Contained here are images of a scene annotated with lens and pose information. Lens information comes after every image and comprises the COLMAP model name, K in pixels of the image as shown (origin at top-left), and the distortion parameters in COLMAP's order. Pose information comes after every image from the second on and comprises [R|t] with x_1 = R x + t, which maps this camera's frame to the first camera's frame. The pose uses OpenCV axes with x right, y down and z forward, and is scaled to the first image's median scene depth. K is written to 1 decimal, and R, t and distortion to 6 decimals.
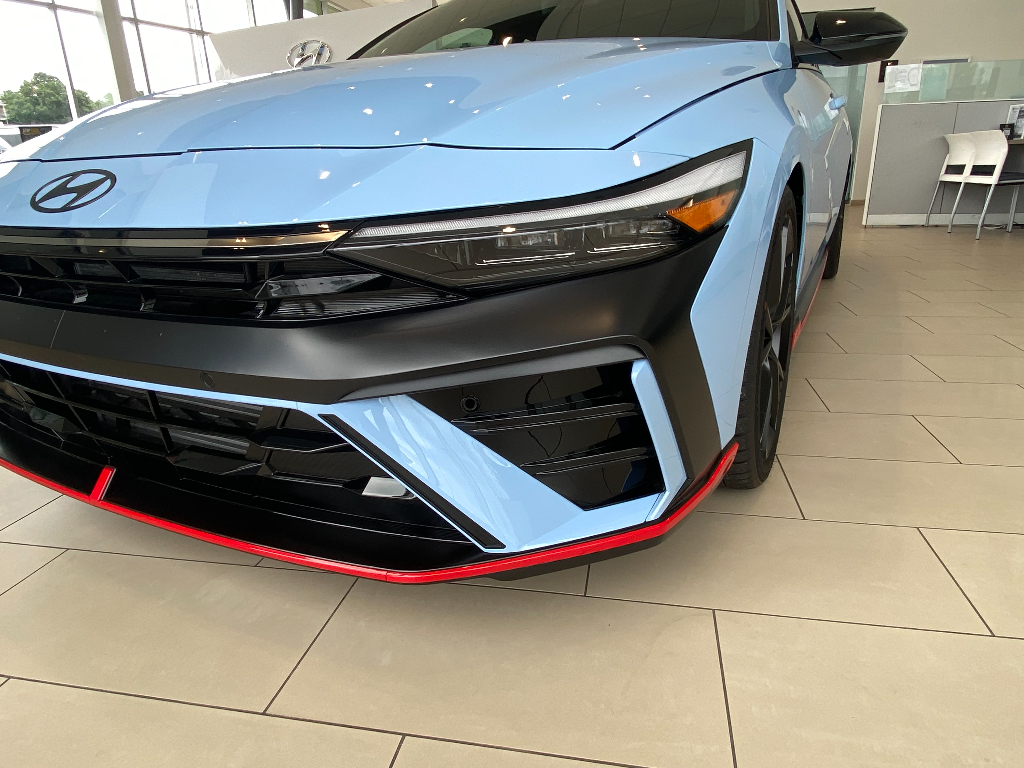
lens RADIAL K [[632.2, 0, 519.5], [0, 632.2, 390.3], [0, 0, 1]] dist [0.036485, -0.024053]
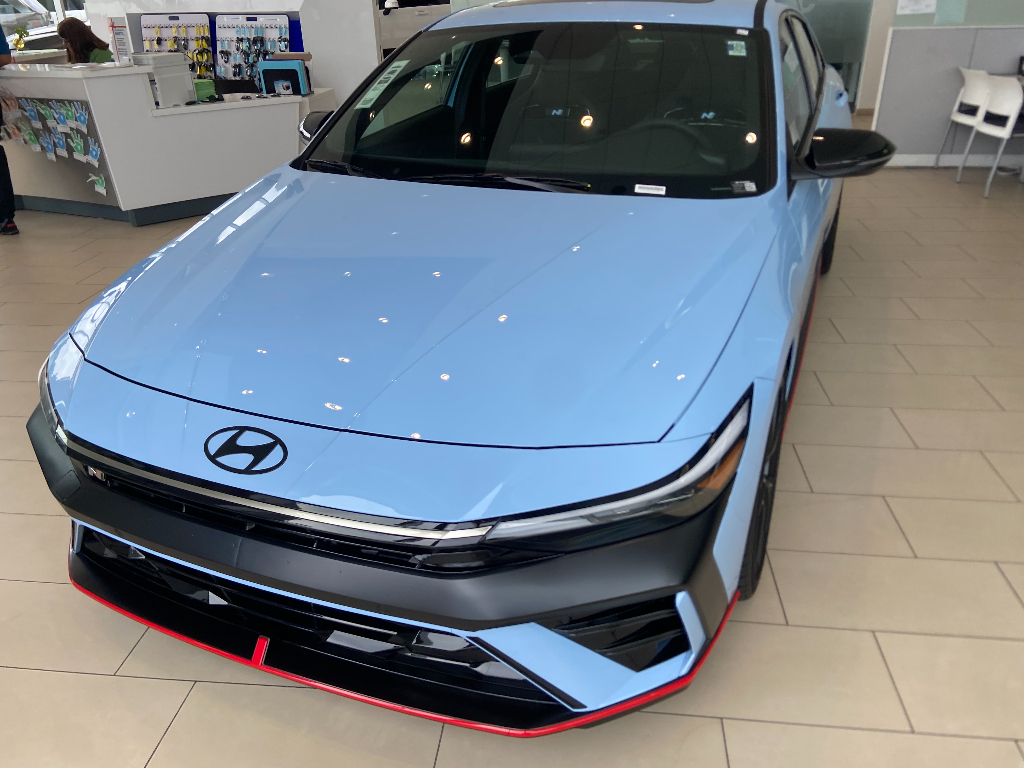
lens RADIAL K [[798.7, 0, 512.0], [0, 798.7, 384.0], [0, 0, 1]] dist [0.038133, -0.004557]
pose [[0.996808, -0.026297, 0.075374, -0.254504], [0.017710, 0.993505, 0.112403, -0.568805], [-0.077841, -0.110709, 0.990800, -0.598460]]
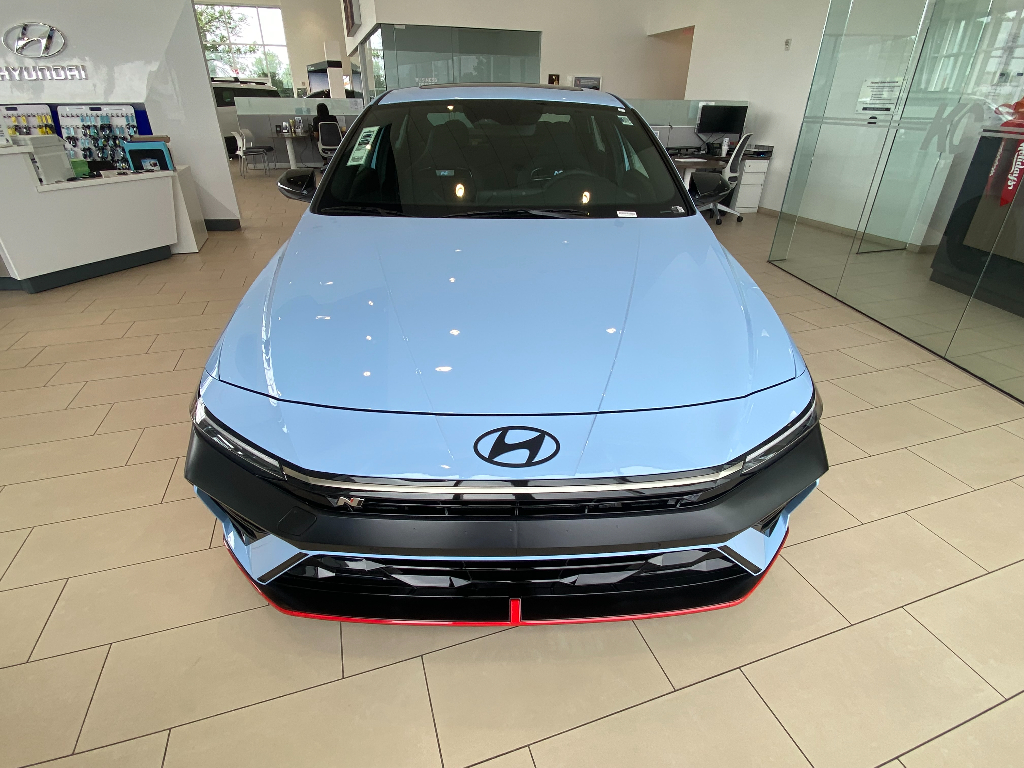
lens RADIAL K [[516.7, 0, 515.8], [0, 516.7, 390.0], [0, 0, 1]] dist [-0.001167, -0.007994]
pose [[0.869759, -0.202219, 0.450140, -1.115995], [0.128637, 0.973554, 0.188802, -0.610811], [-0.476415, -0.106307, 0.872770, -0.028871]]
